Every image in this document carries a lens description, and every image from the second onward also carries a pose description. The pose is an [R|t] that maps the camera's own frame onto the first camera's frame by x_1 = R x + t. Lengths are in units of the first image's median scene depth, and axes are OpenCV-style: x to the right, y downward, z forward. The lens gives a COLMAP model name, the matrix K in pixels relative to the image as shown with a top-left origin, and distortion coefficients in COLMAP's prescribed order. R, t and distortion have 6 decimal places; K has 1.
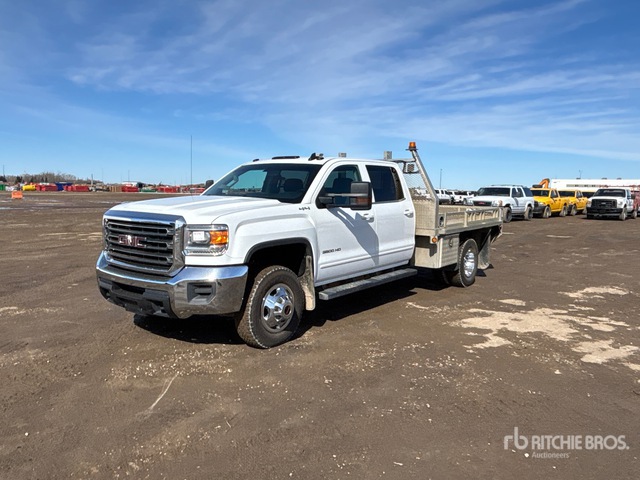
lens RADIAL K [[465.6, 0, 319.7], [0, 465.6, 237.3], [0, 0, 1]] dist [-0.054765, 0.000012]
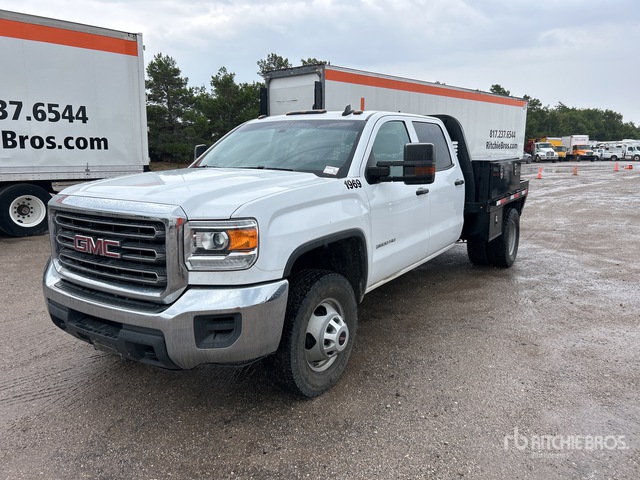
lens RADIAL K [[483.1, 0, 326.0], [0, 483.1, 234.5], [0, 0, 1]] dist [0.002853, 0.003858]
pose [[0.997820, -0.032862, 0.057232, -0.128190], [0.029181, 0.997523, 0.064003, -0.039682], [-0.059194, -0.062193, 0.996307, 0.316709]]
